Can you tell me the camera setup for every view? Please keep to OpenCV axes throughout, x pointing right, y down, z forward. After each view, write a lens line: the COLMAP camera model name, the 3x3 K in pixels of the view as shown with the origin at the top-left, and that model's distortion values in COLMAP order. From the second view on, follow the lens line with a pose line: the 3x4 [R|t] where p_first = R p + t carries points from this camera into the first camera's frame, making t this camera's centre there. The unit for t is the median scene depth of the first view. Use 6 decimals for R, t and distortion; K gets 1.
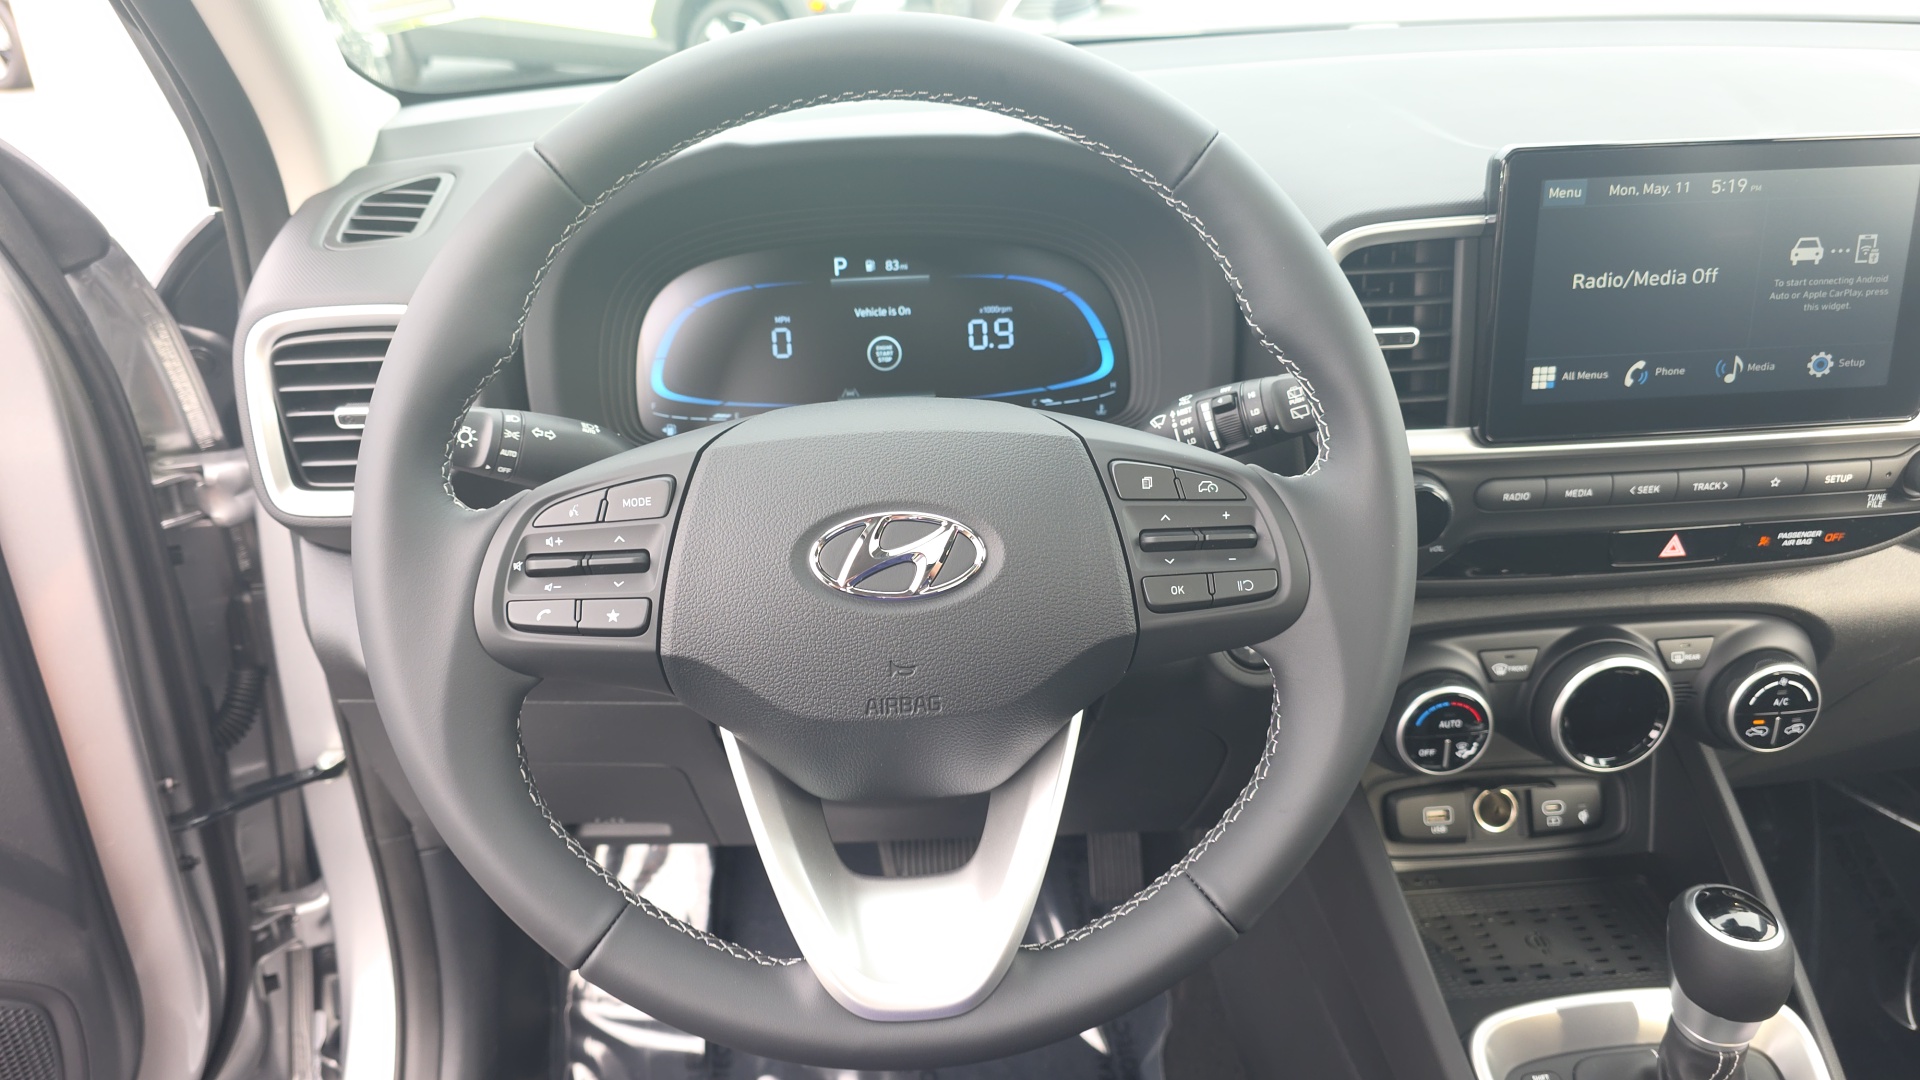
lens RADIAL K [[1324.1, 0, 949.5], [0, 1324.1, 536.3], [0, 0, 1]] dist [0.020494, -0.031985]
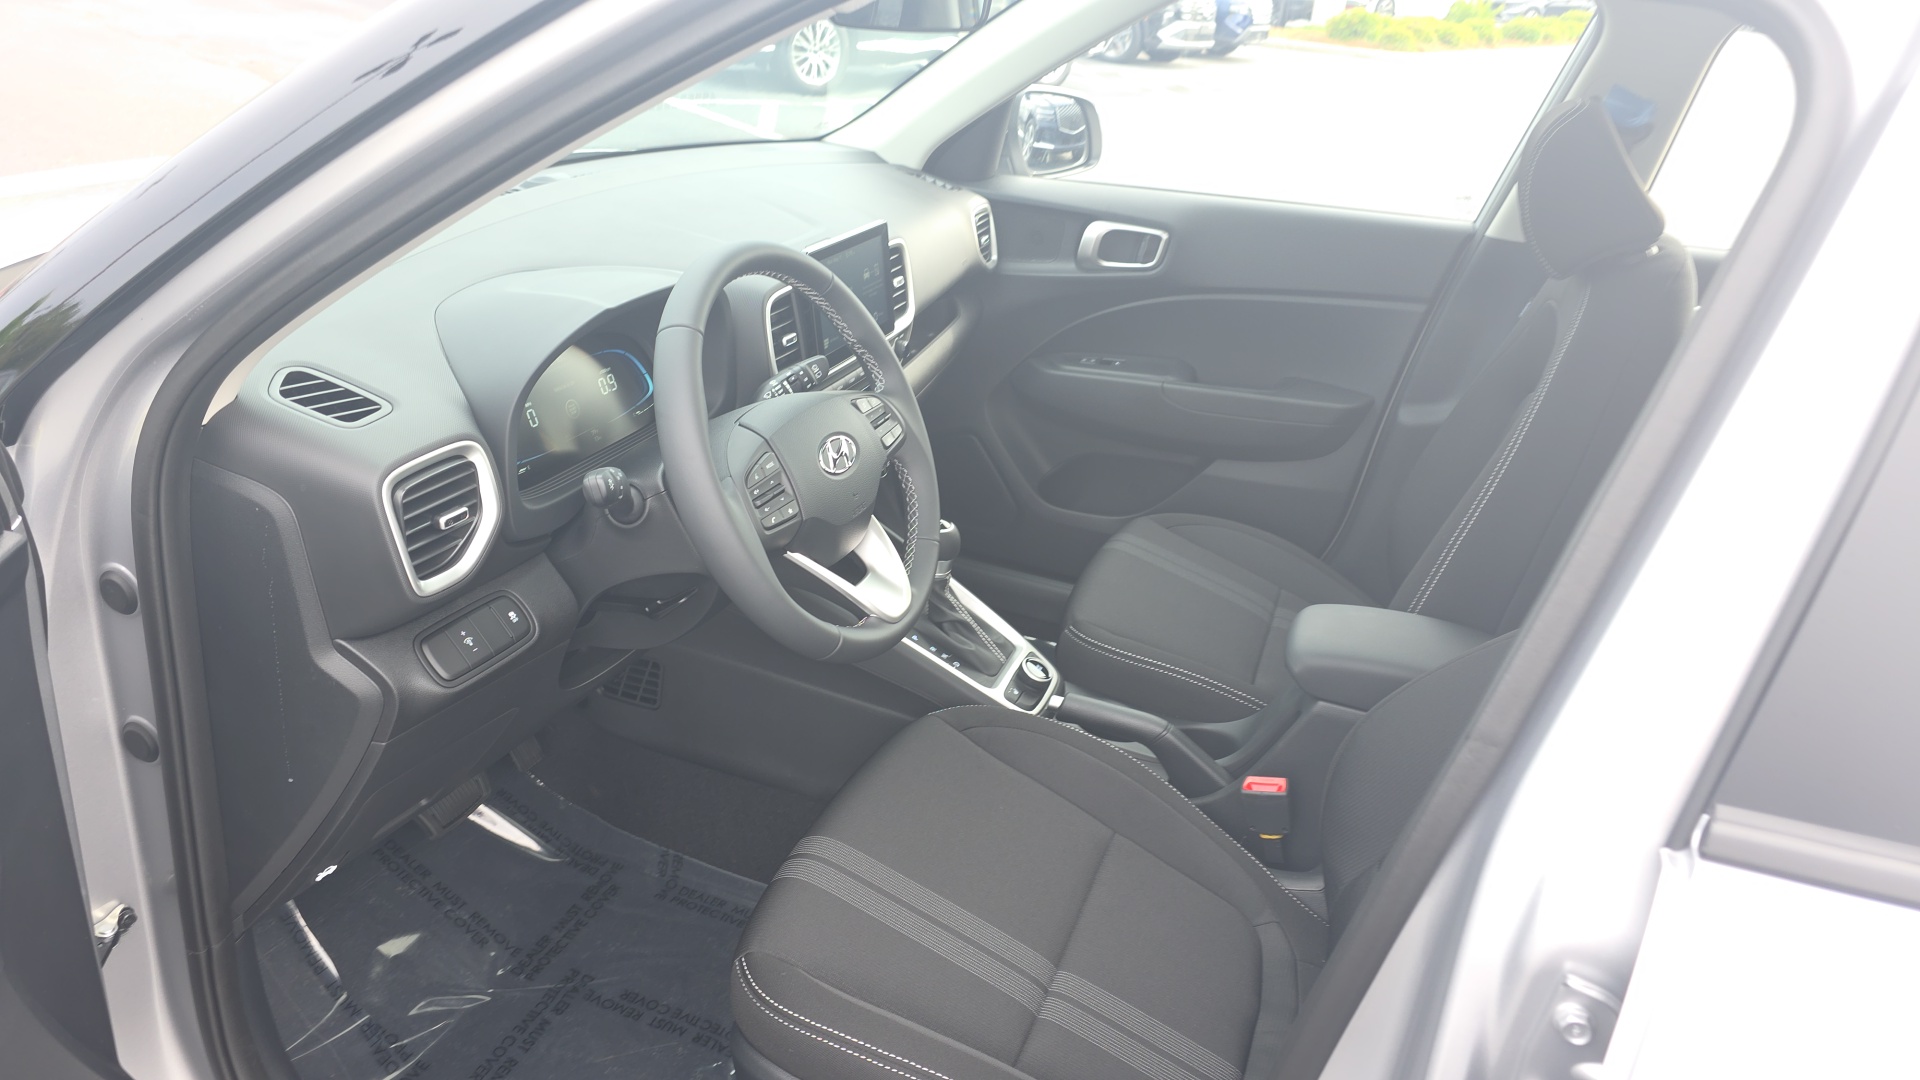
lens RADIAL K [[1299.8, 0, 938.3], [0, 1299.8, 560.6], [0, 0, 1]] dist [0.056128, -0.058275]
pose [[0.424952, -0.342383, 0.837968, -1.548335], [0.309767, 0.924824, 0.220781, -0.210235], [-0.850565, 0.165753, 0.499065, -0.271777]]
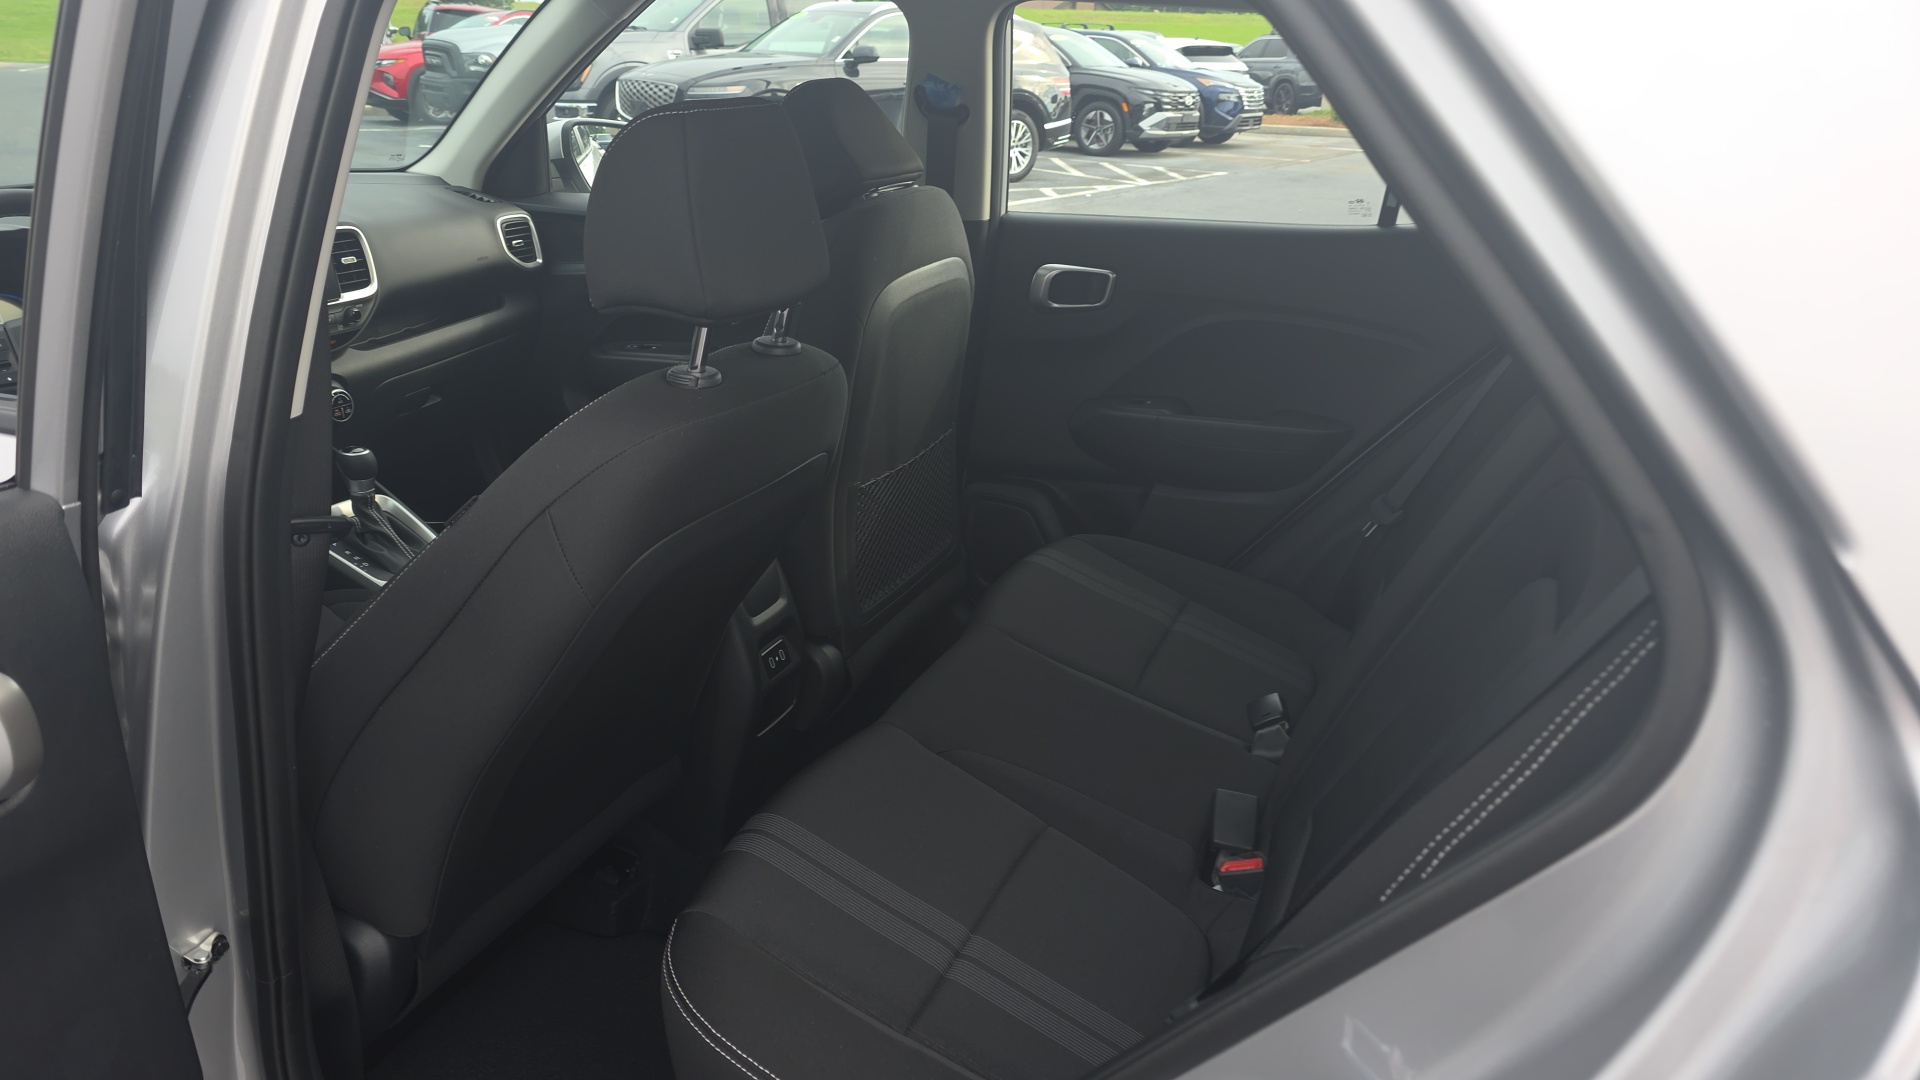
lens RADIAL K [[1299.8, 0, 938.3], [0, 1299.8, 560.6], [0, 0, 1]] dist [0.056128, -0.058275]
pose [[0.472686, -0.288204, 0.832770, -1.397243], [0.343706, 0.930461, 0.126922, 0.591154], [-0.811439, 0.226234, 0.538874, -1.716344]]
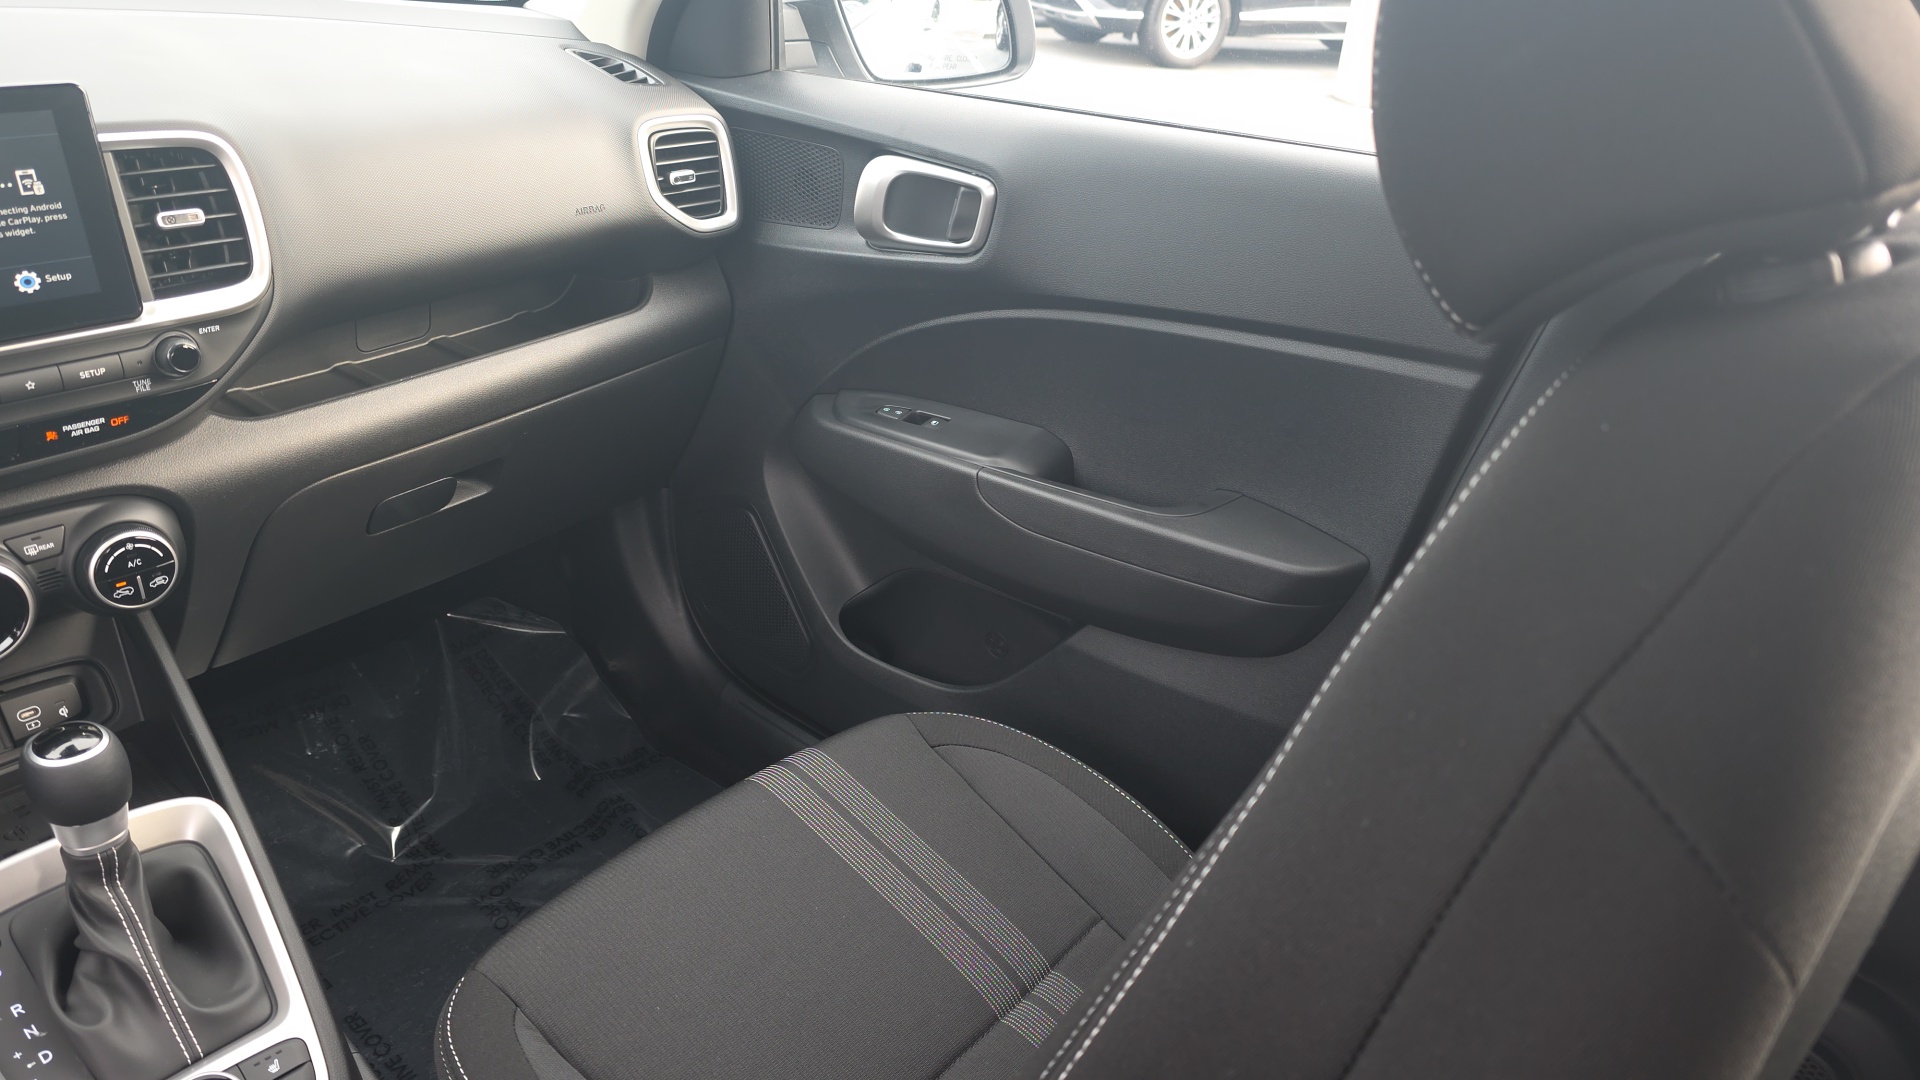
lens RADIAL K [[1307.5, 0, 965.0], [0, 1307.5, 534.9], [0, 0, 1]] dist [0.054563, -0.054519]
pose [[0.694016, -0.251889, 0.674459, 0.379481], [0.229960, 0.965284, 0.123874, 0.136560], [-0.682247, 0.069128, 0.727847, -0.427336]]
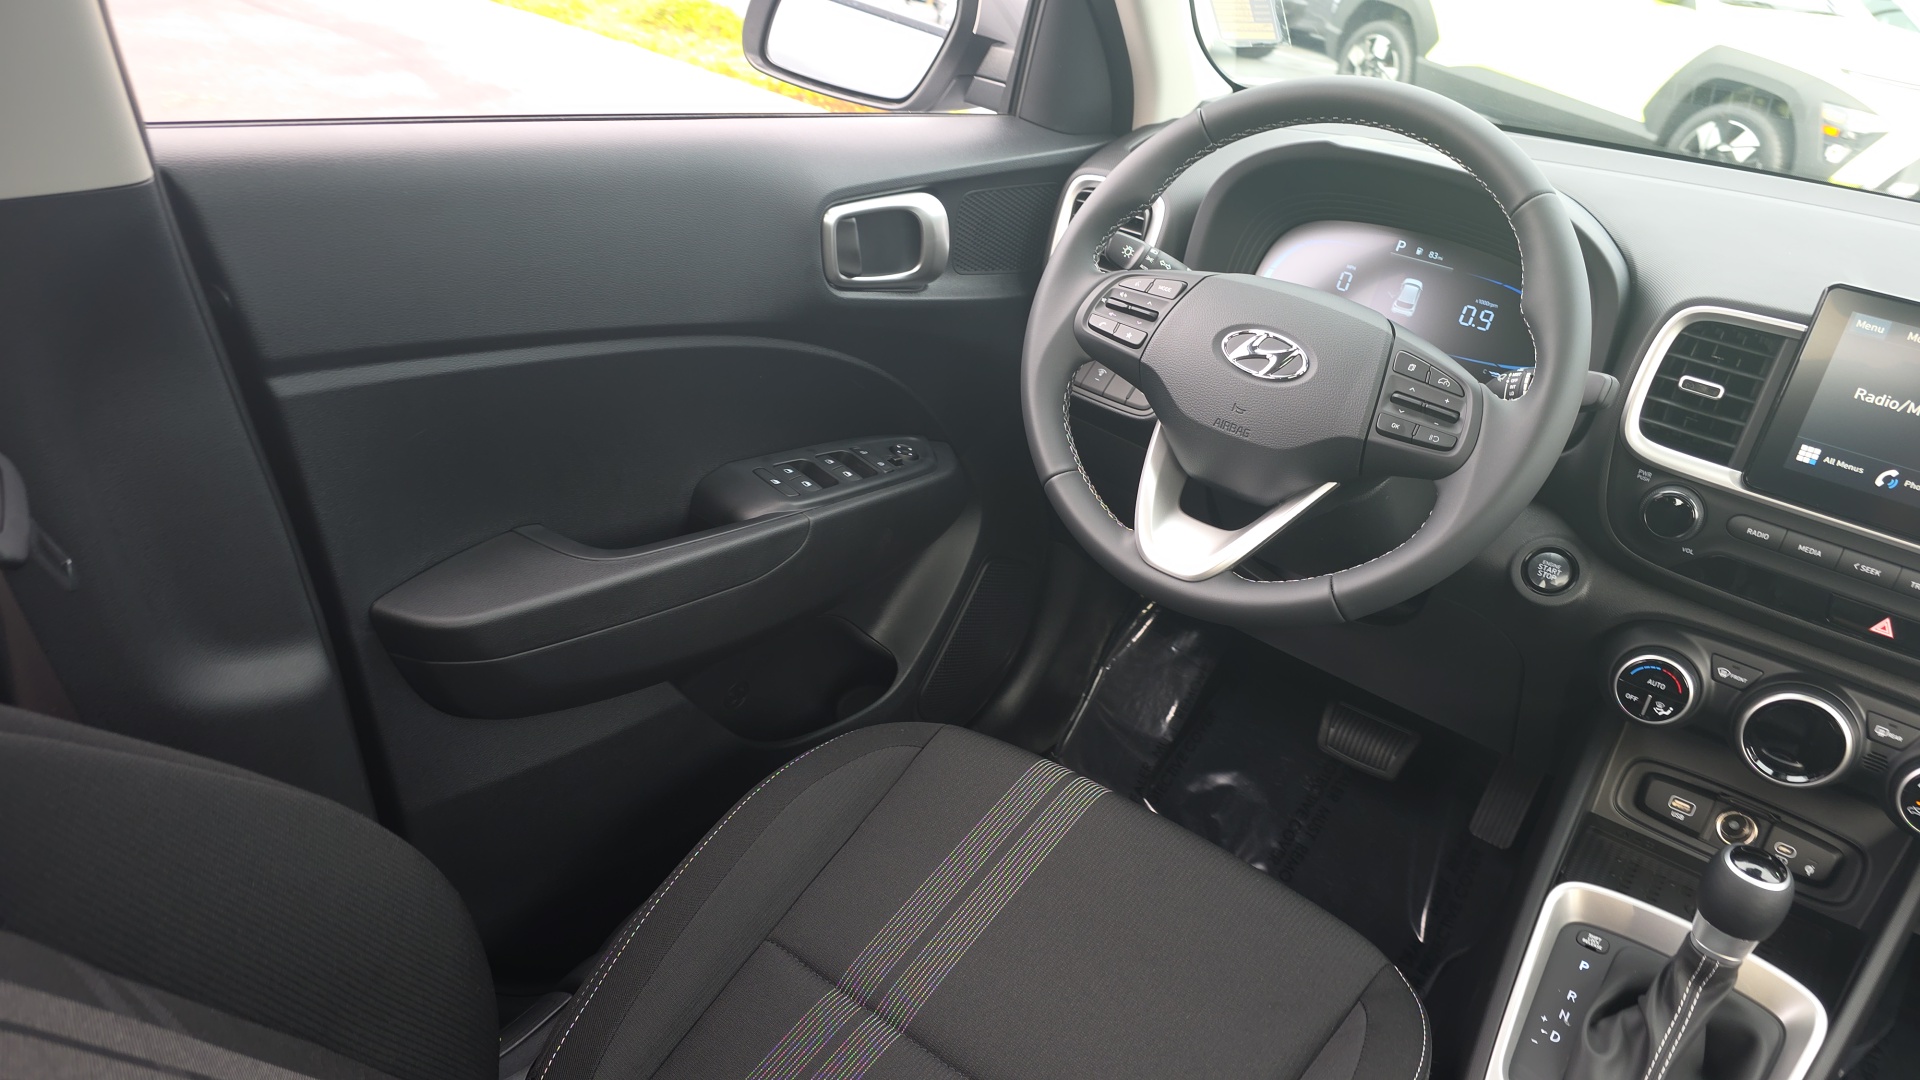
lens RADIAL K [[1315.2, 0, 985.5], [0, 1315.2, 556.6], [0, 0, 1]] dist [0.043648, -0.042314]
pose [[0.752840, 0.406617, -0.517586, 0.553254], [-0.413426, 0.904007, 0.108854, 0.172862], [0.512163, 0.132034, 0.848679, -0.564411]]
